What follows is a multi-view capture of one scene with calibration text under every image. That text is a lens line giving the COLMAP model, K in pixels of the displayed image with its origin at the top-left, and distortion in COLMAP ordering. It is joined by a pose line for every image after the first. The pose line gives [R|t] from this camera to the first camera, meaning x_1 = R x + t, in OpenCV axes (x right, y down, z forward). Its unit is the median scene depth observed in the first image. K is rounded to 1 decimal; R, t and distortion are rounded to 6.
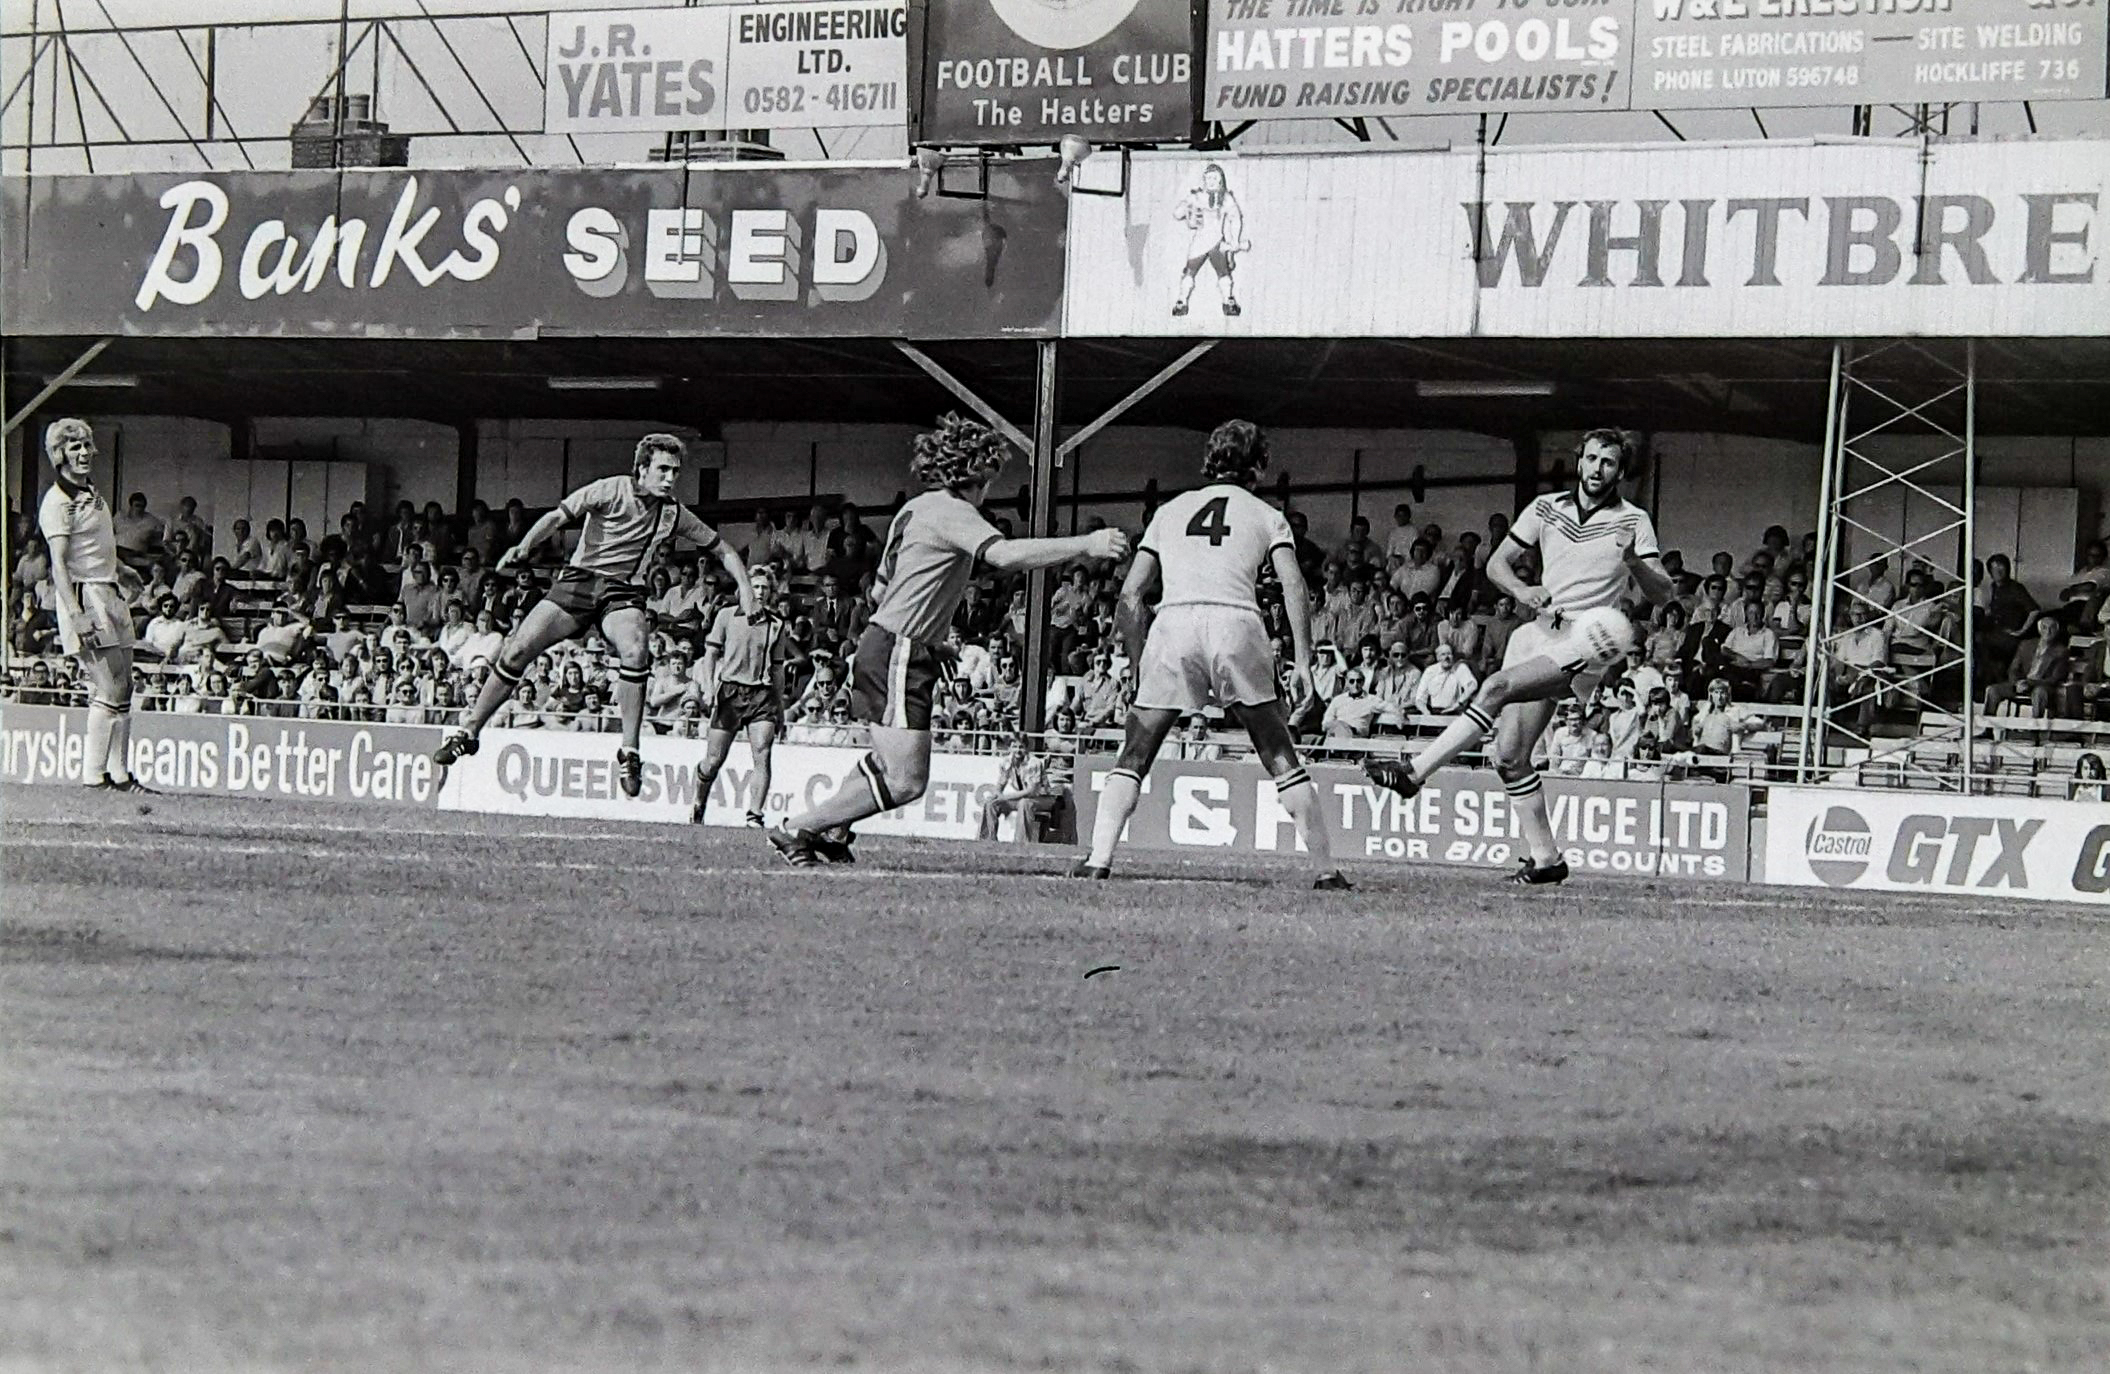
lens RADIAL K [[1971.3, 0, 819.8], [0, 1971.3, 626.3], [0, 0, 1]] dist [0.014072, 0.003221]
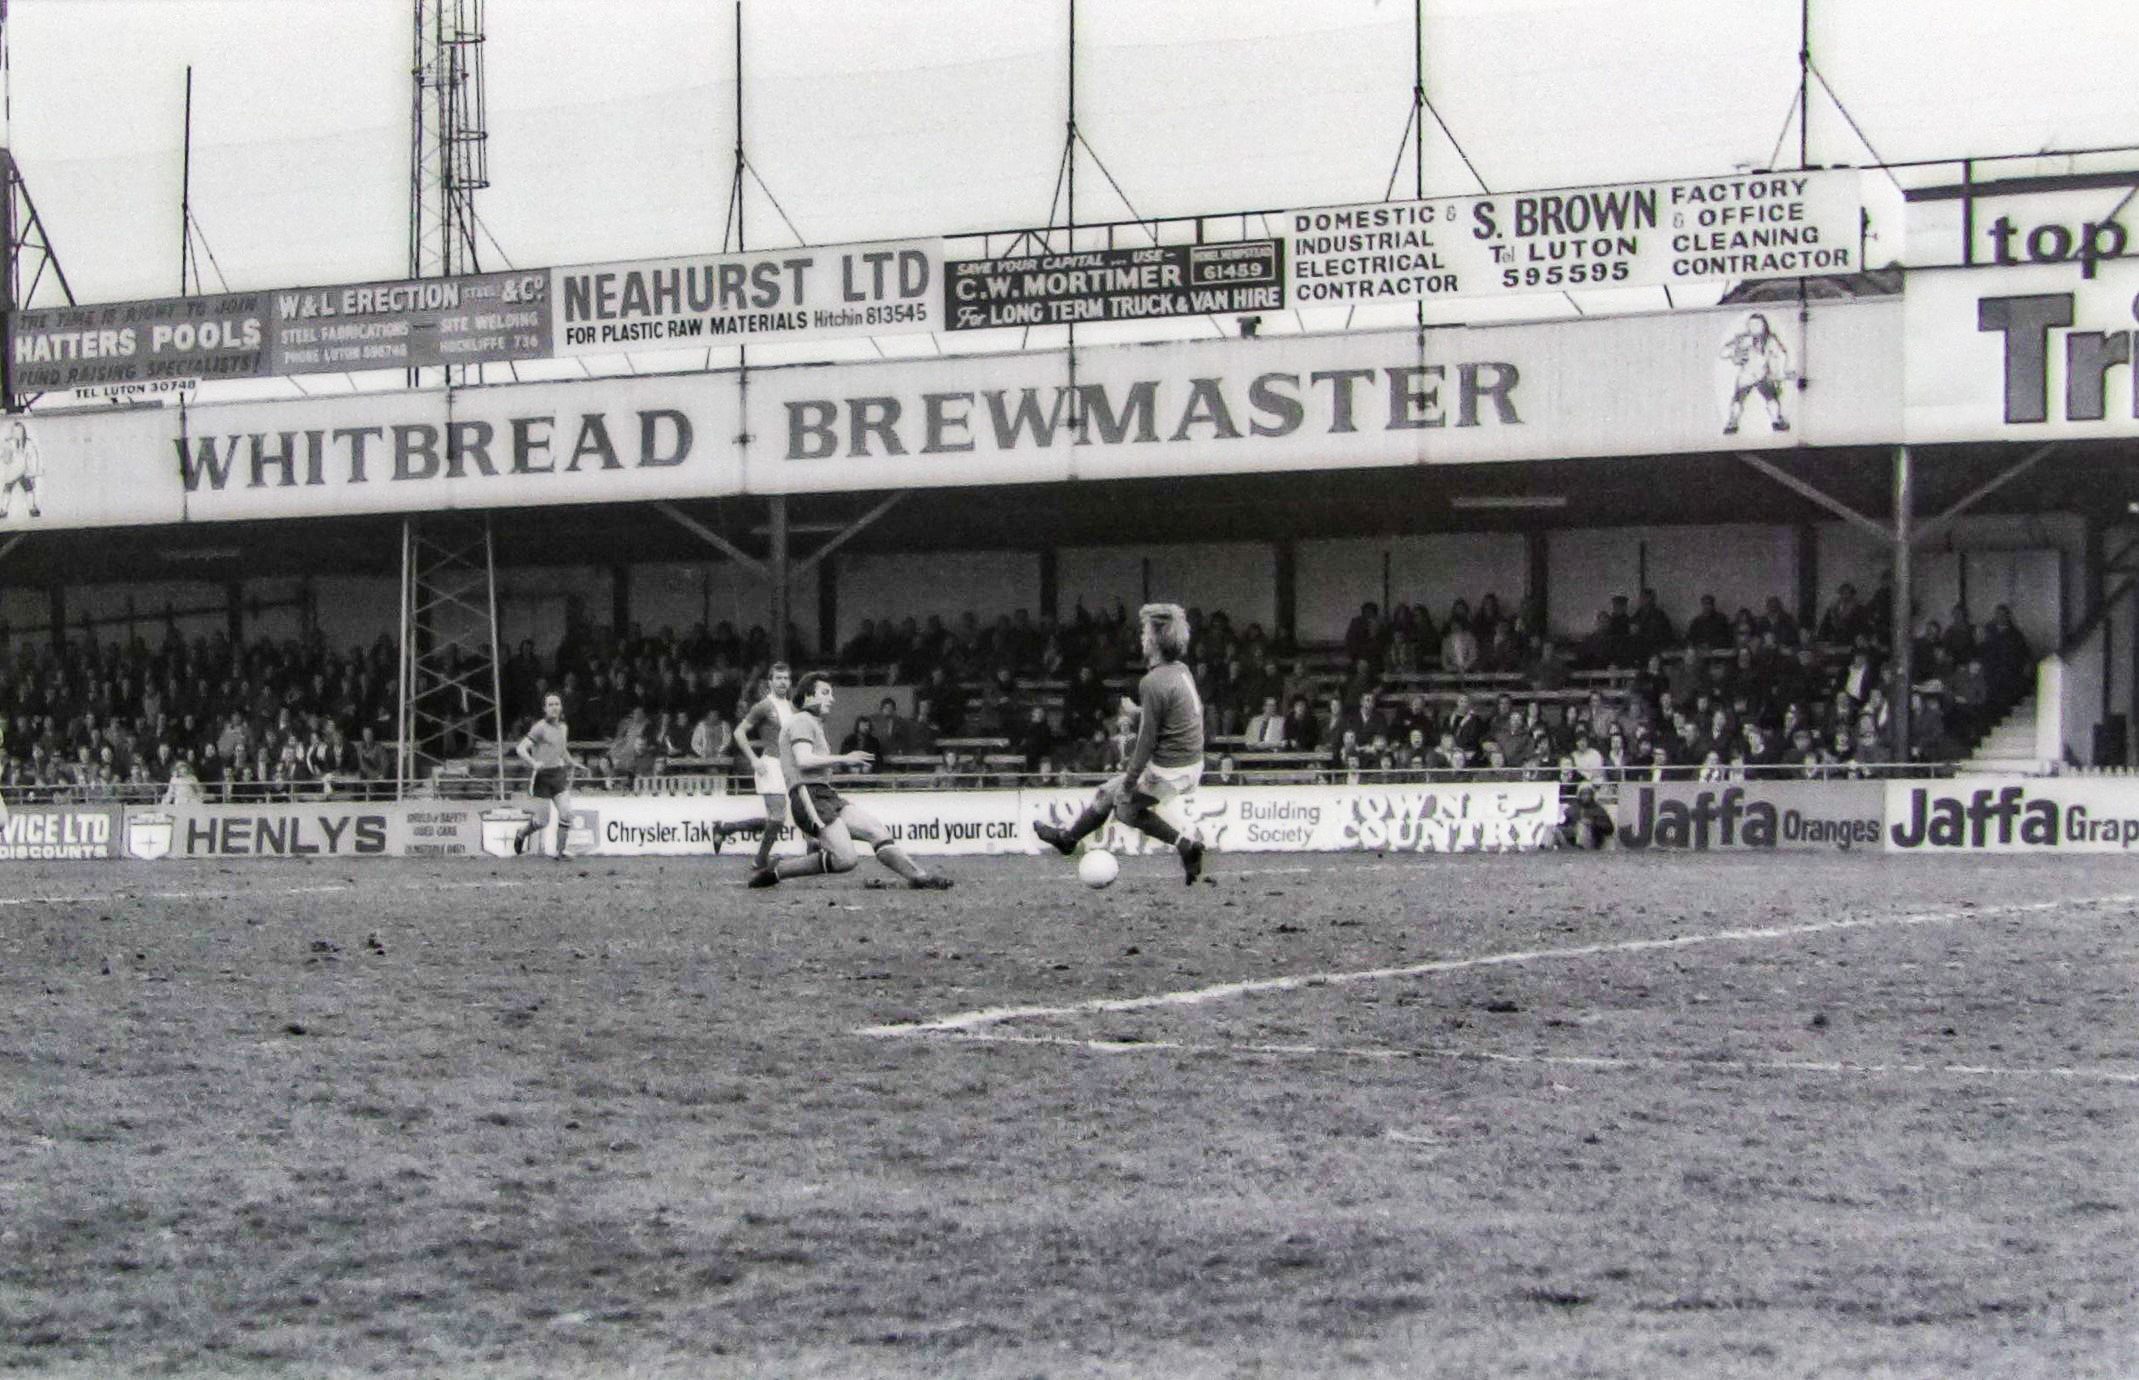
lens RADIAL K [[1412.1, 0, 1069.5], [0, 1412.1, 690.0], [0, 0, 1]] dist [-0.004889, -0.005923]
pose [[0.997682, -0.052971, 0.042726, 1.001708], [0.052953, 0.998596, 0.001553, 0.025354], [-0.042749, 0.000713, 0.999086, -0.168766]]
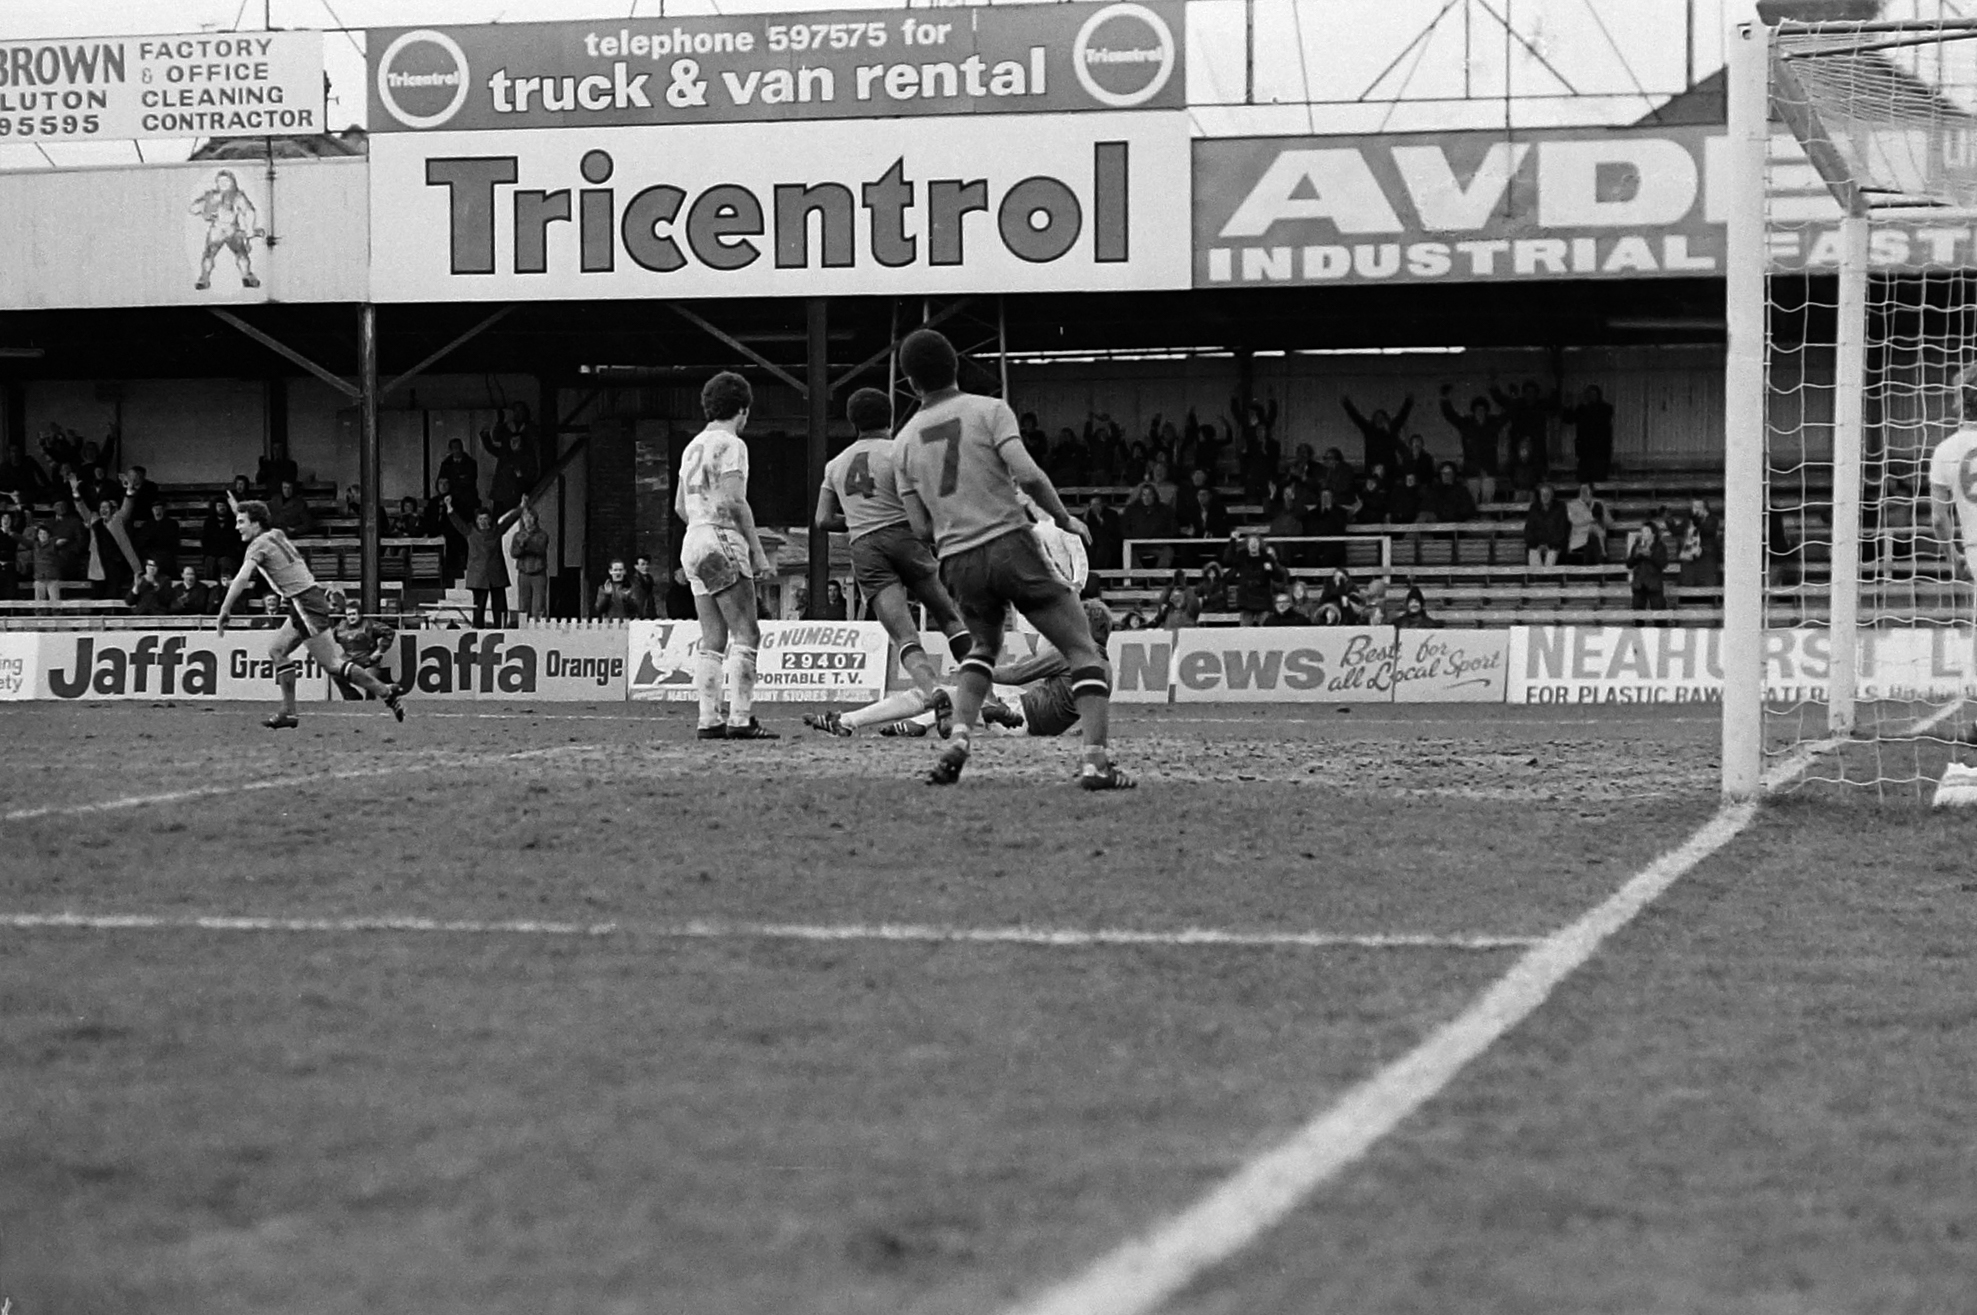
lens RADIAL K [[1628.4, 0, 992.0], [0, 1628.4, 568.1], [0, 0, 1]] dist [-0.008722, 0.002503]
pose [[0.989123, -0.045975, 0.139722, 2.310056], [0.042740, 0.998746, 0.026070, 0.082532], [-0.140746, -0.019815, 0.989847, -0.548563]]
